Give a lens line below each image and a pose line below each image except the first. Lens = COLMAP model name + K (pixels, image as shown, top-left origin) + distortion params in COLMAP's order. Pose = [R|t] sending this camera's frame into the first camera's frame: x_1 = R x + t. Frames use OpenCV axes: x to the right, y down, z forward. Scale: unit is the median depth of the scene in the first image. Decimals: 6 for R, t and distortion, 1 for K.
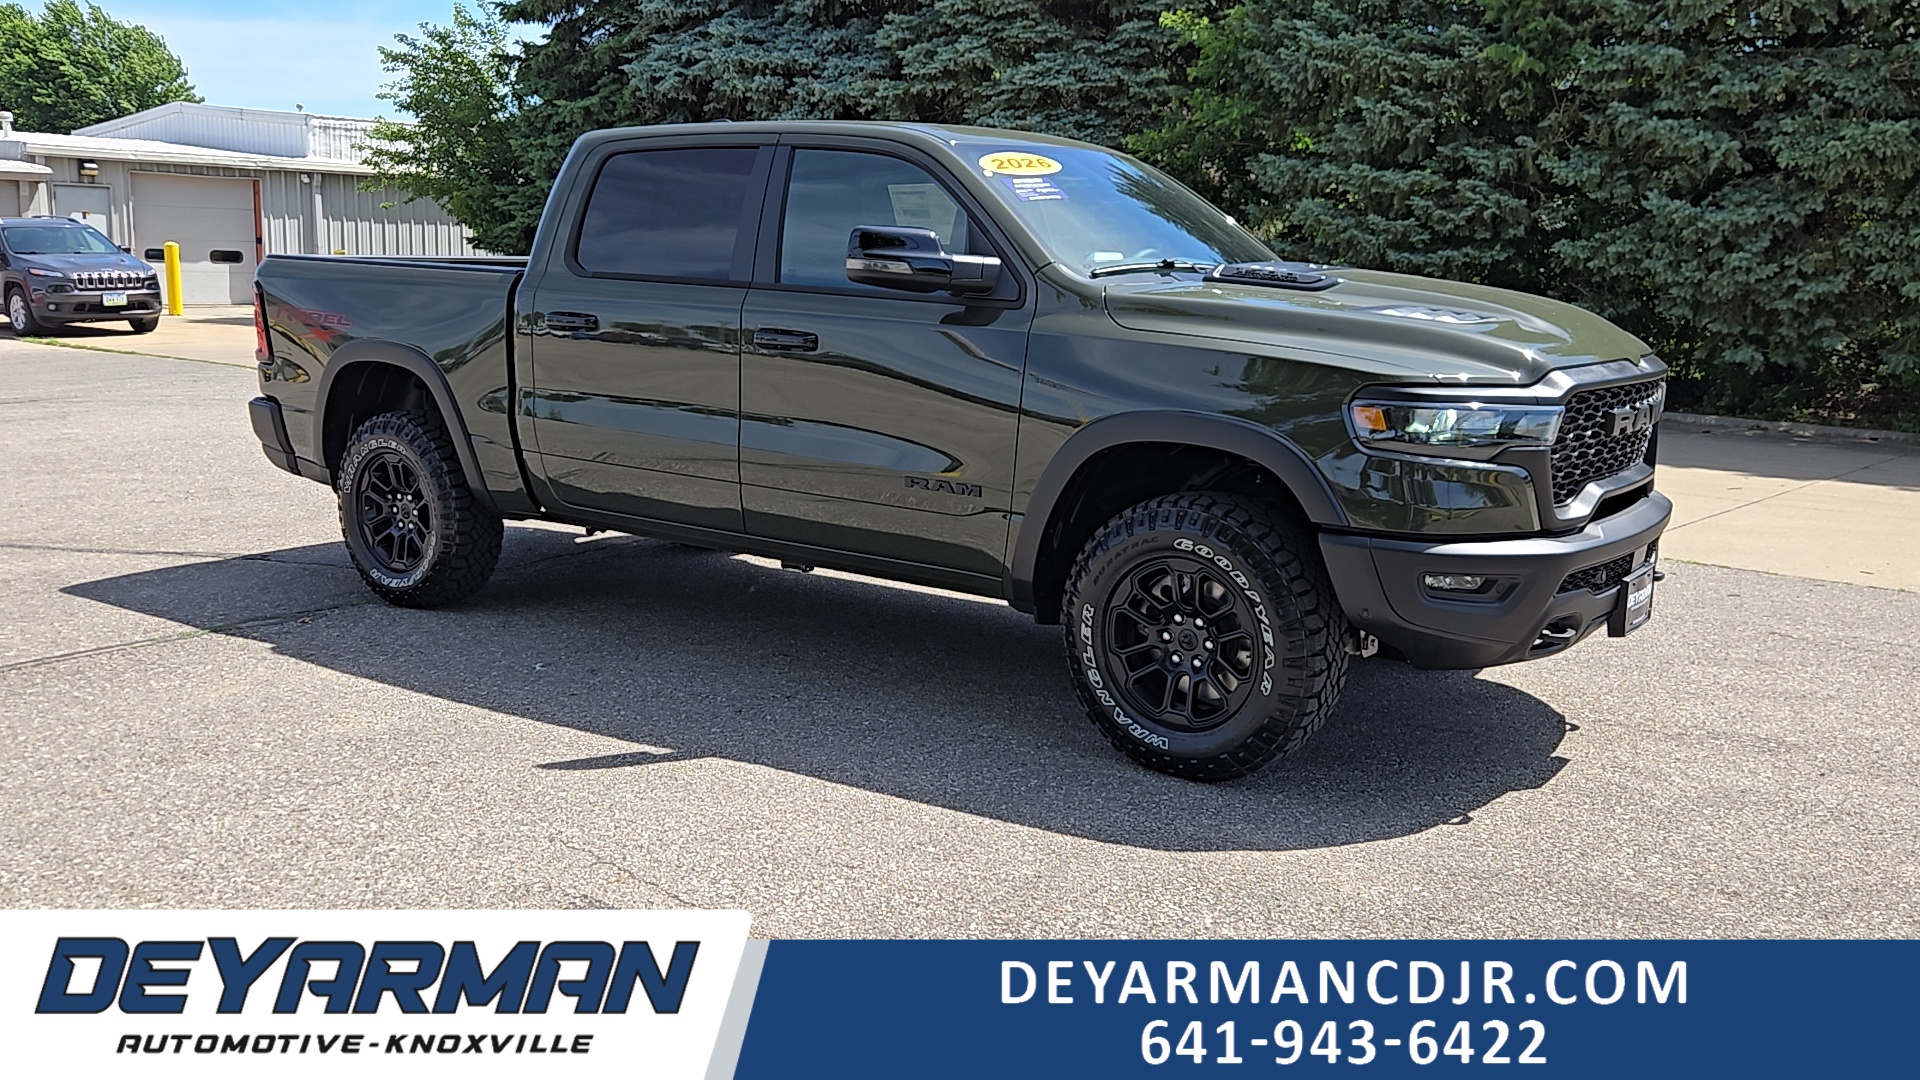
lens RADIAL K [[1603.5, 0, 952.3], [0, 1603.5, 539.5], [0, 0, 1]] dist [0.006603, 0.007900]
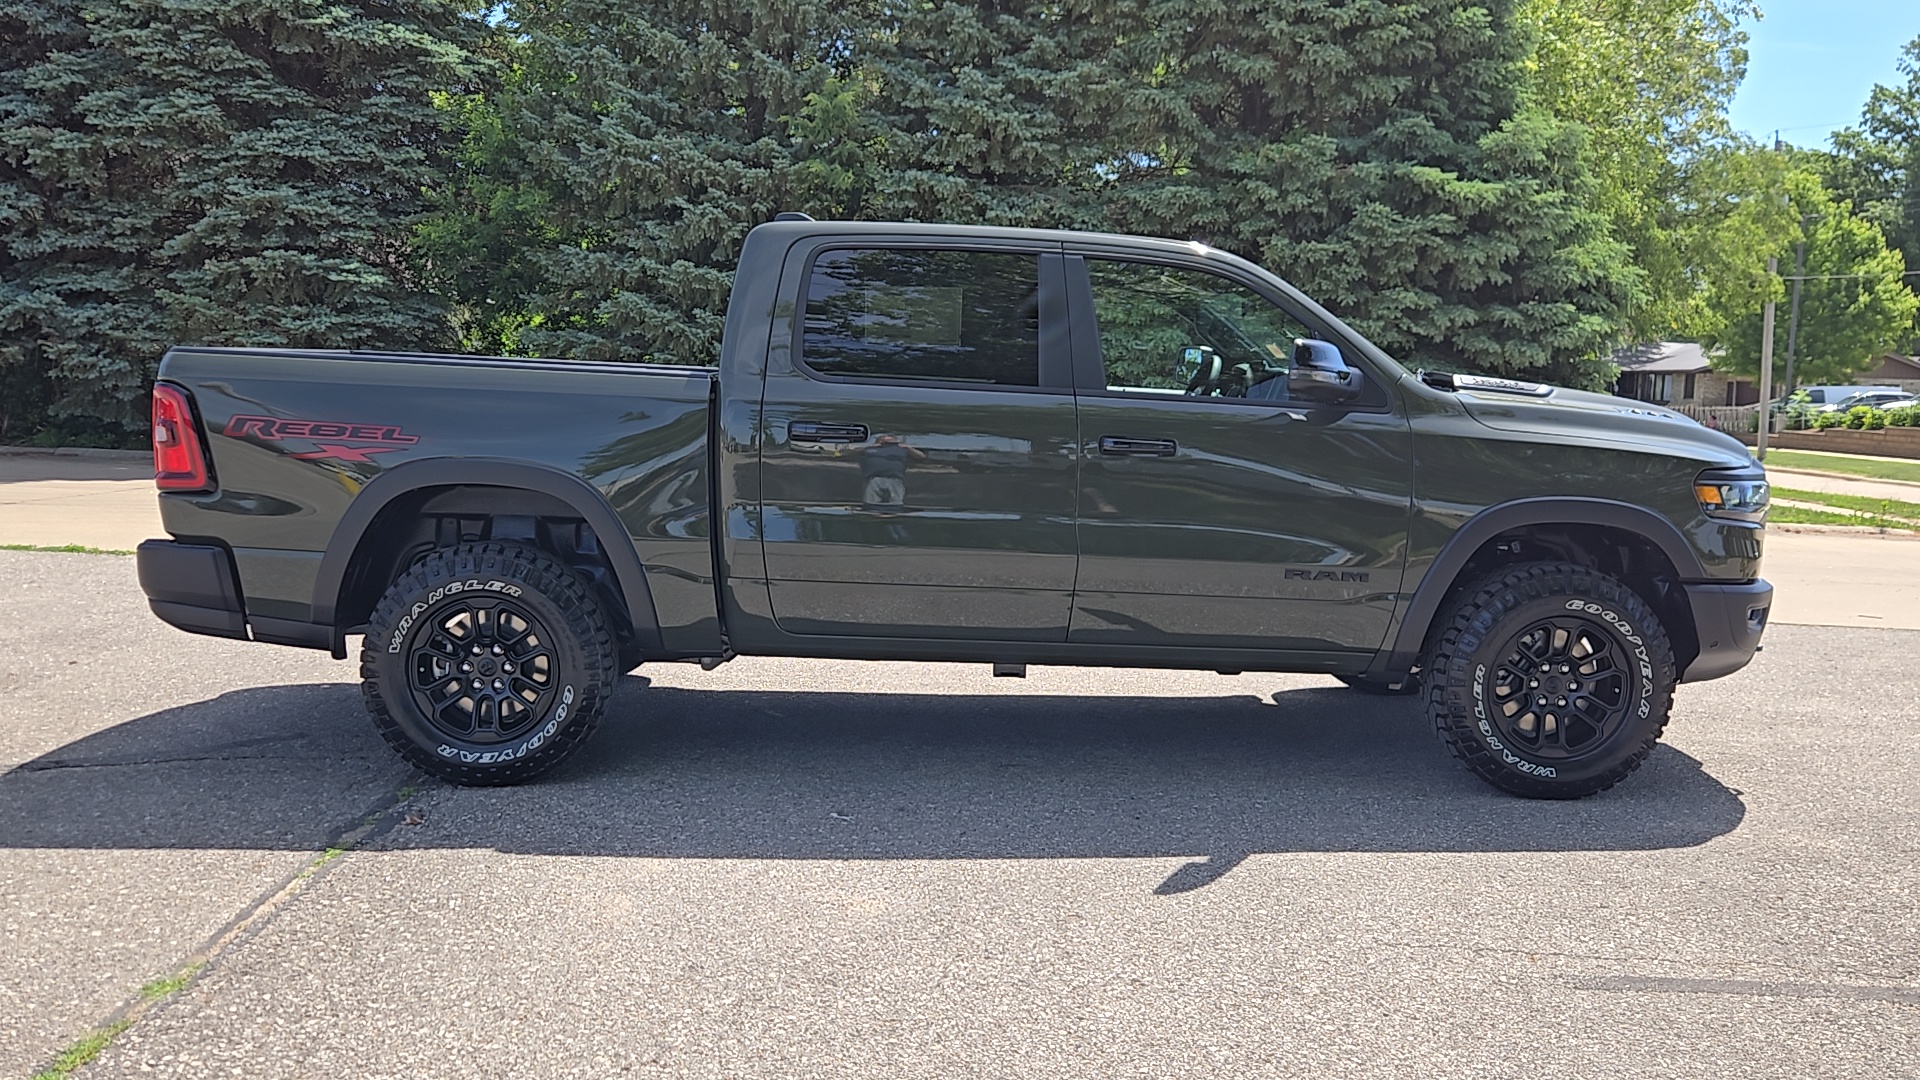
lens RADIAL K [[1603.5, 0, 952.3], [0, 1603.5, 539.5], [0, 0, 1]] dist [0.006603, 0.007900]
pose [[0.783538, -0.060954, 0.618347, -0.249430], [0.092505, 0.995529, -0.019083, -0.017087], [-0.614420, 0.072152, 0.785673, 0.083058]]
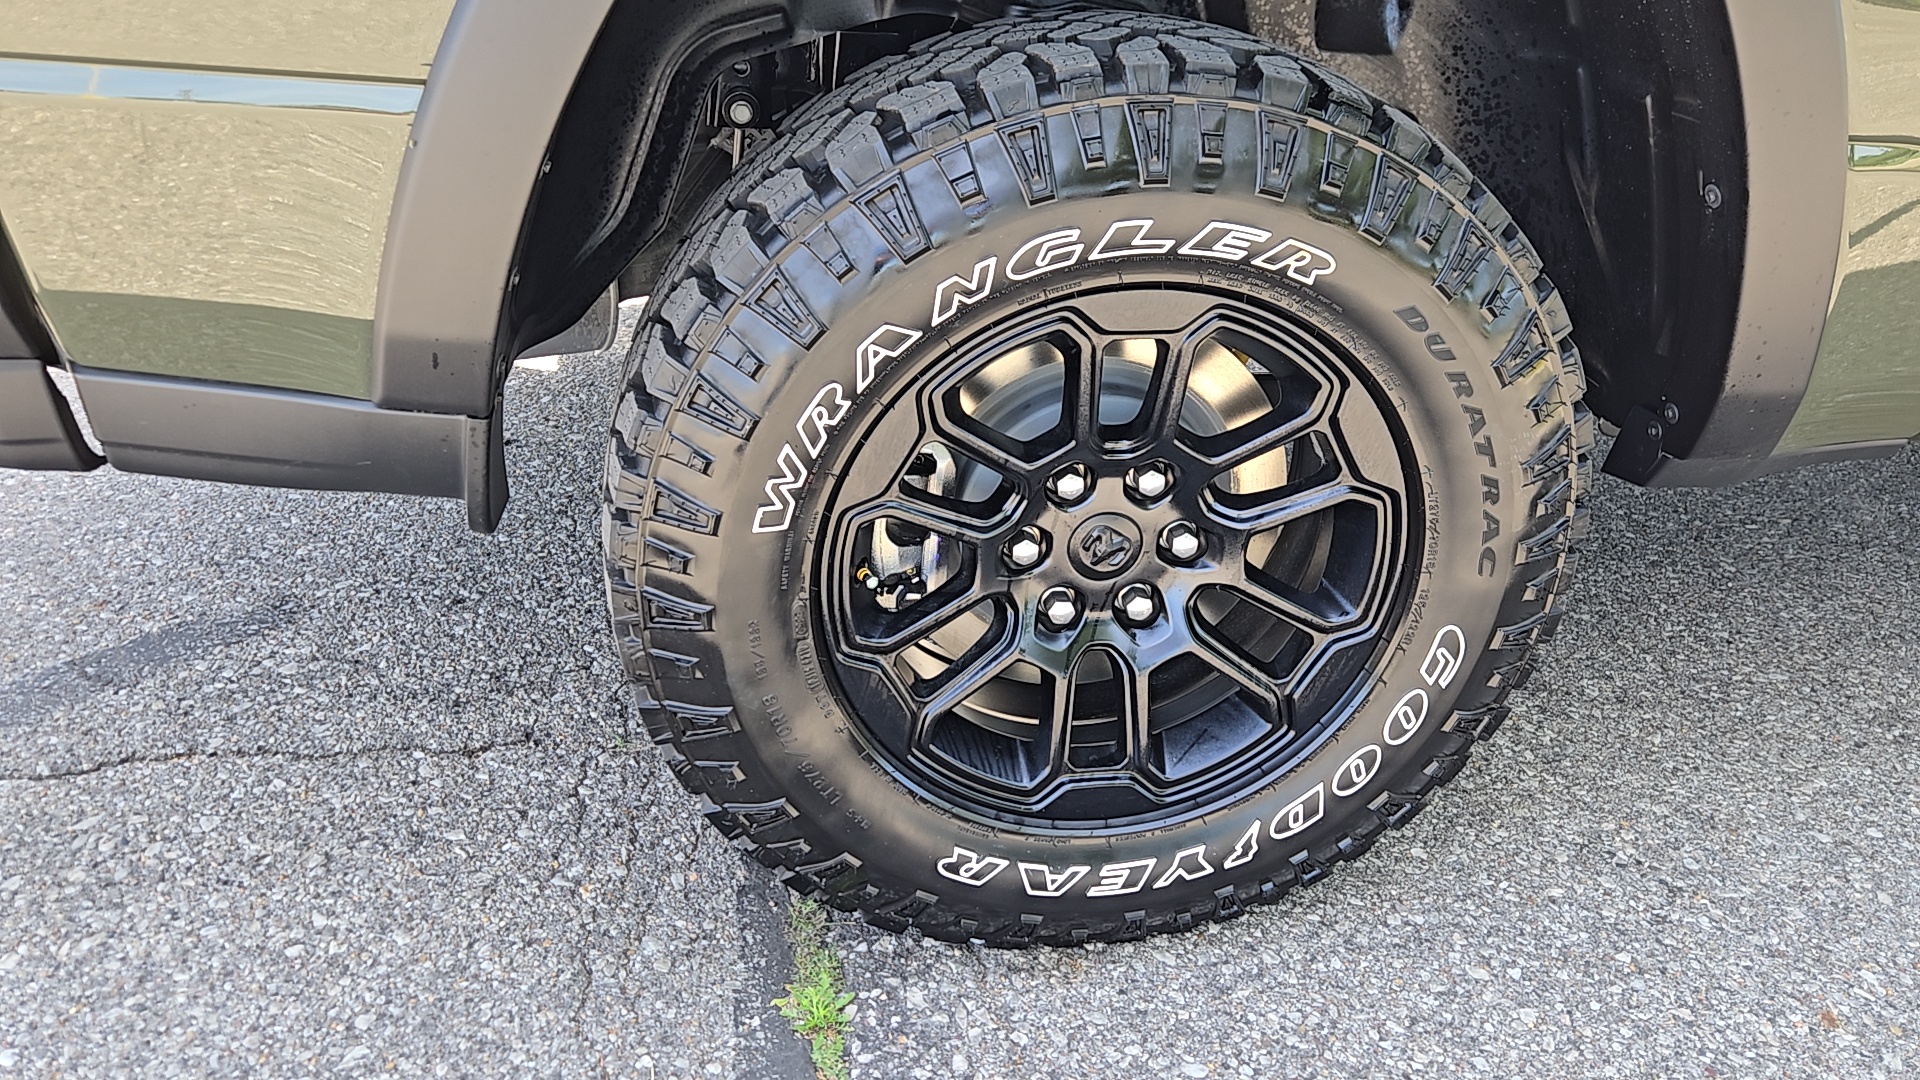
lens RADIAL K [[1603.5, 0, 952.3], [0, 1603.5, 539.5], [0, 0, 1]] dist [0.006603, 0.007900]
pose [[0.716900, -0.297166, 0.630672, -0.184547], [0.083891, 0.934806, 0.345109, -0.034567], [-0.692111, -0.194501, 0.695092, 0.333278]]
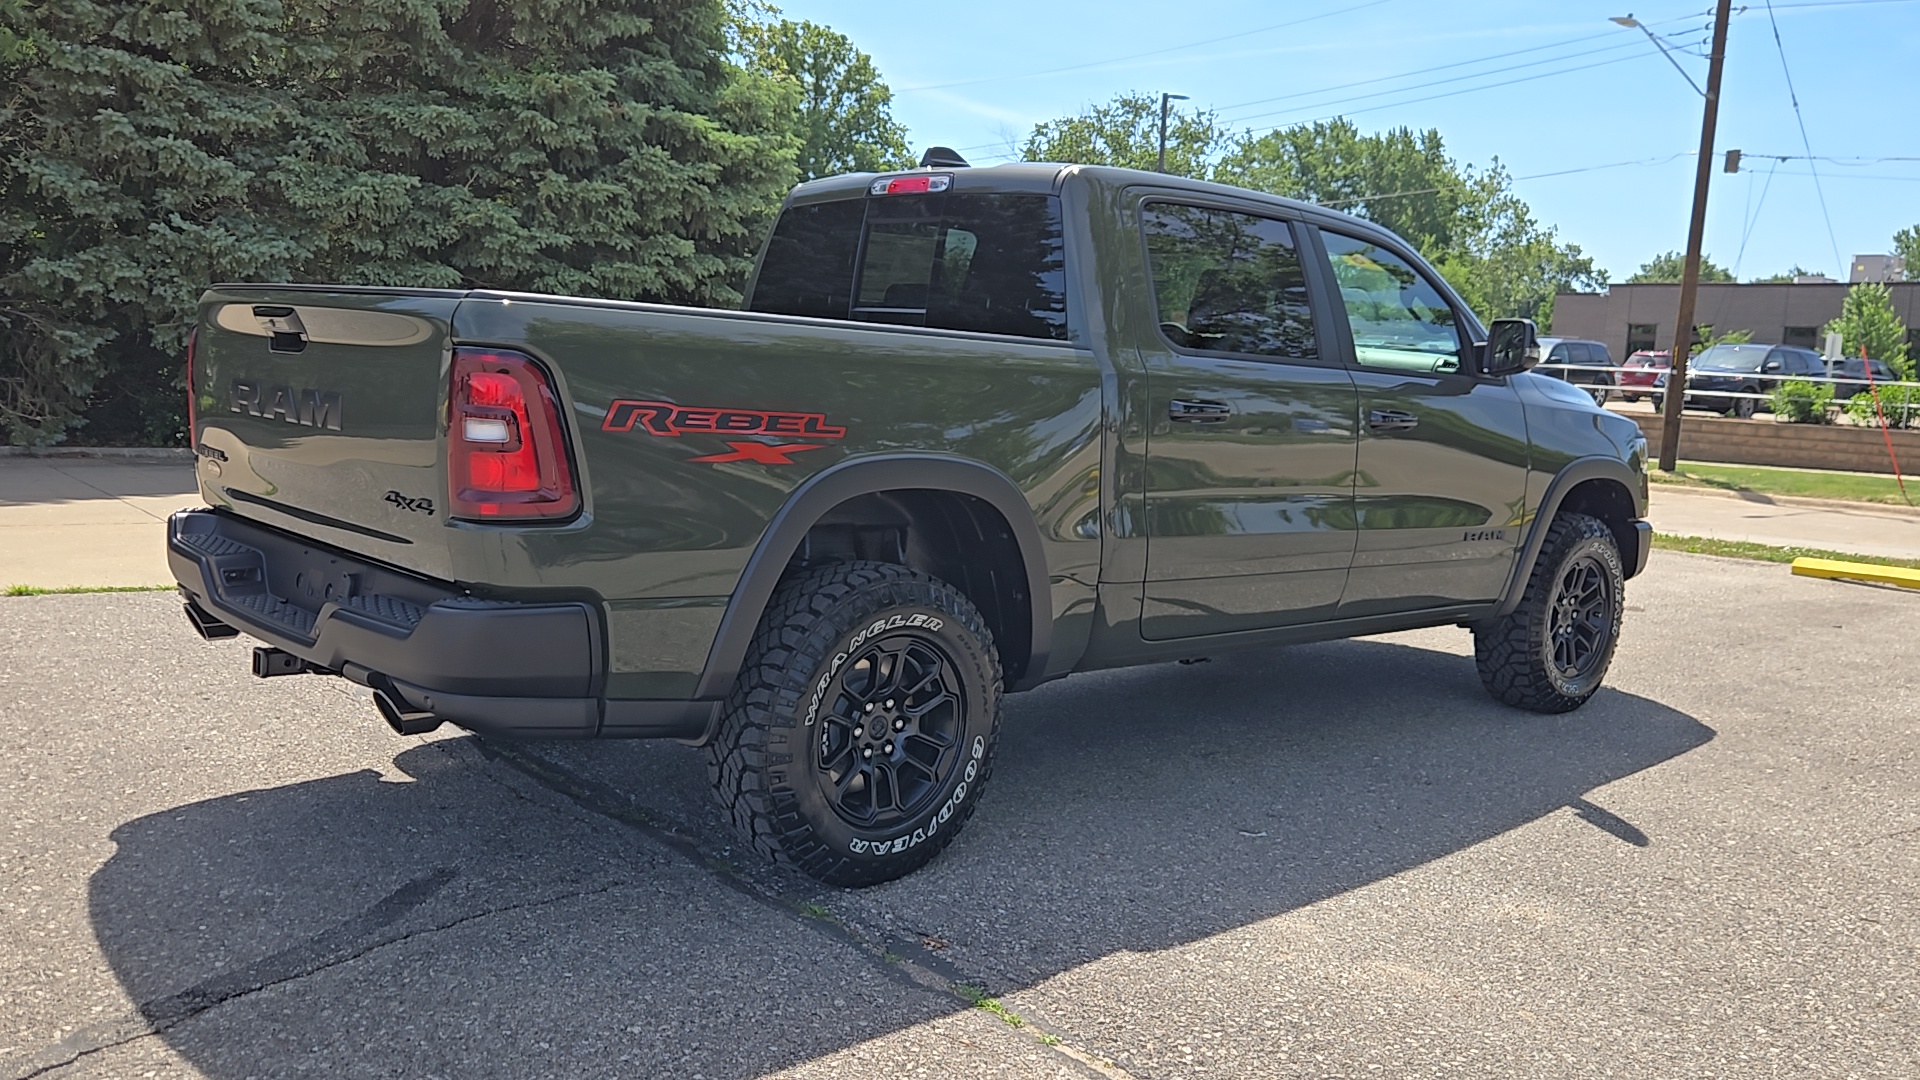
lens RADIAL K [[1603.5, 0, 952.3], [0, 1603.5, 539.5], [0, 0, 1]] dist [0.006603, 0.007900]
pose [[0.201562, -0.122389, 0.971799, -0.352642], [0.123471, 0.987423, 0.098747, -0.055822], [-0.971662, 0.100086, 0.214138, 0.318686]]
